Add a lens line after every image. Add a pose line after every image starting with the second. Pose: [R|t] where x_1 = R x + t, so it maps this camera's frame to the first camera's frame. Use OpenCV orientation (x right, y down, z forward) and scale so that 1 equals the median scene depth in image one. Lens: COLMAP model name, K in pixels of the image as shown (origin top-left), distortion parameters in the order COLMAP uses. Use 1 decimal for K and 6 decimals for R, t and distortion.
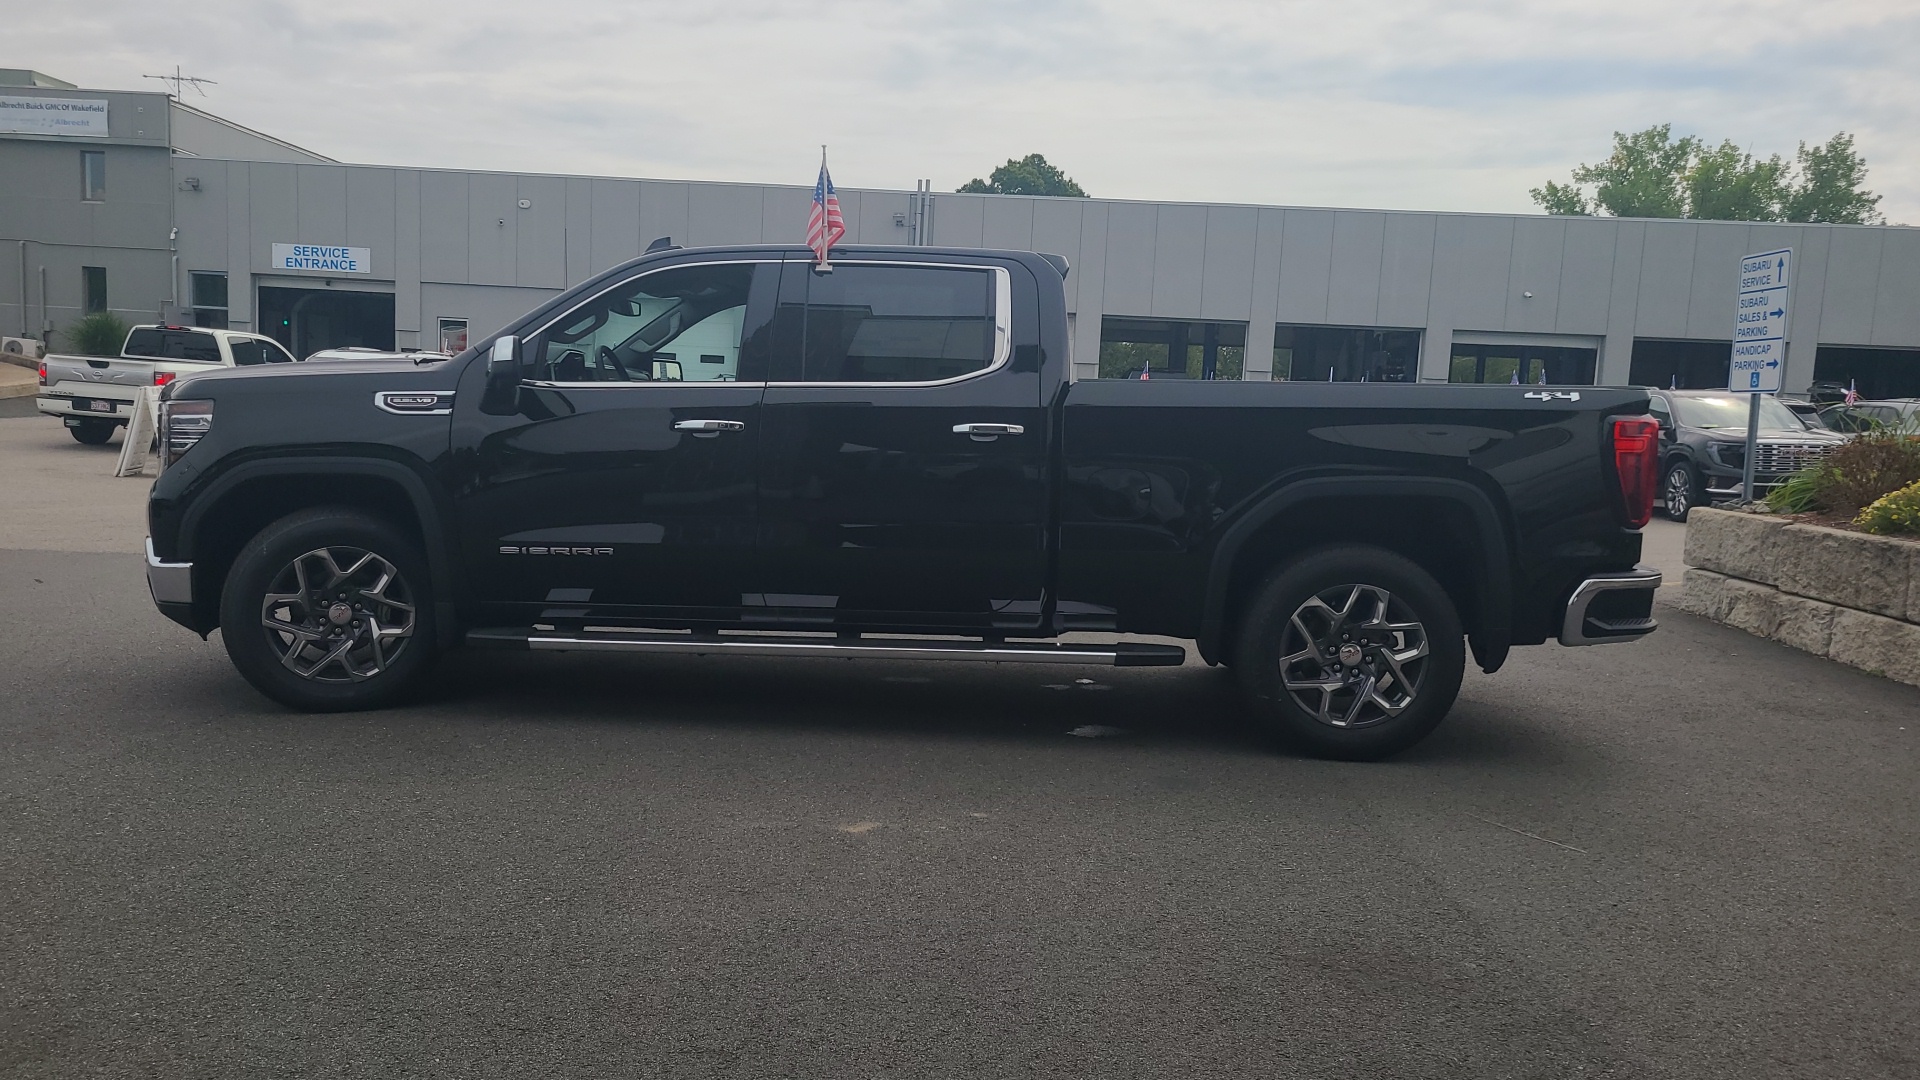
lens RADIAL K [[1419.9, 0, 951.4], [0, 1419.9, 535.2], [0, 0, 1]] dist [0.060746, -0.040511]
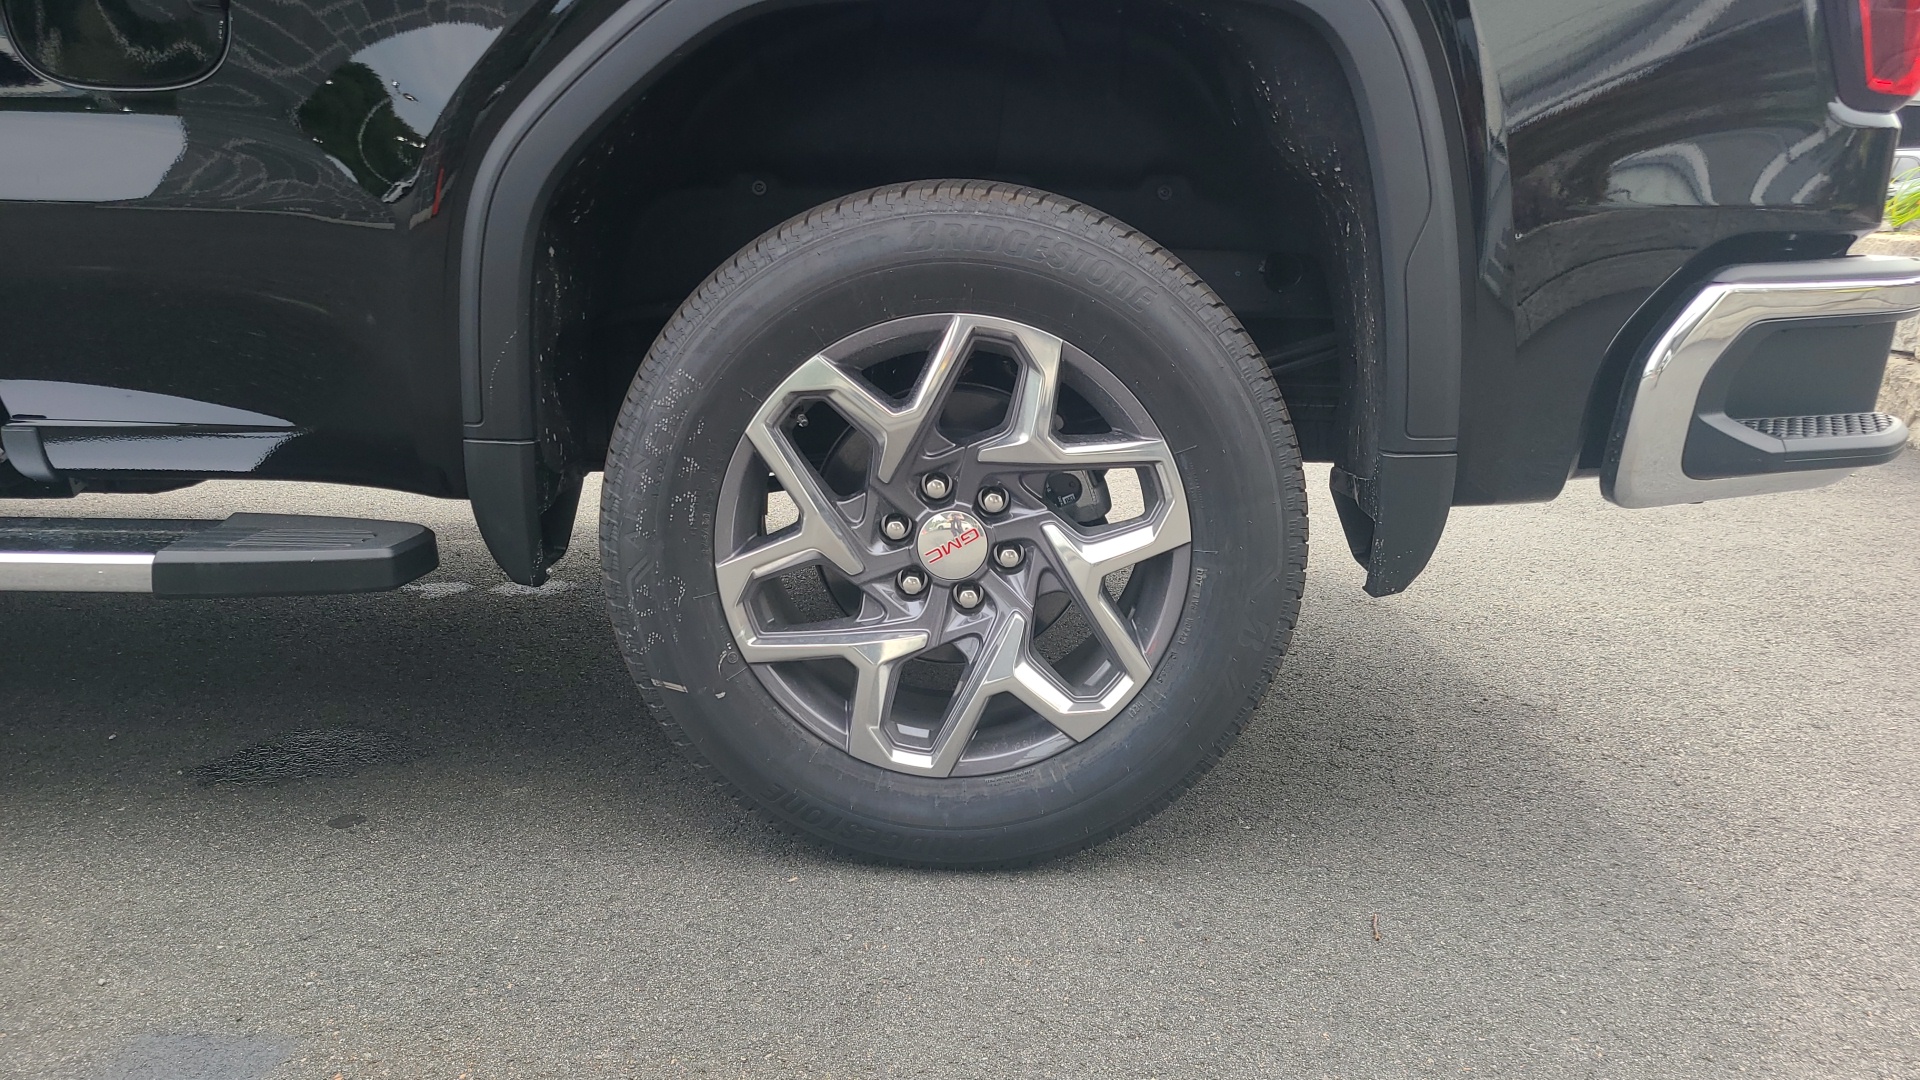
lens RADIAL K [[1419.9, 0, 951.4], [0, 1419.9, 535.2], [0, 0, 1]] dist [0.060746, -0.040511]
pose [[0.999358, -0.016690, 0.031688, 0.270176], [0.012217, 0.990575, 0.136429, 0.039033], [-0.033666, -0.135954, 0.990143, 0.692168]]
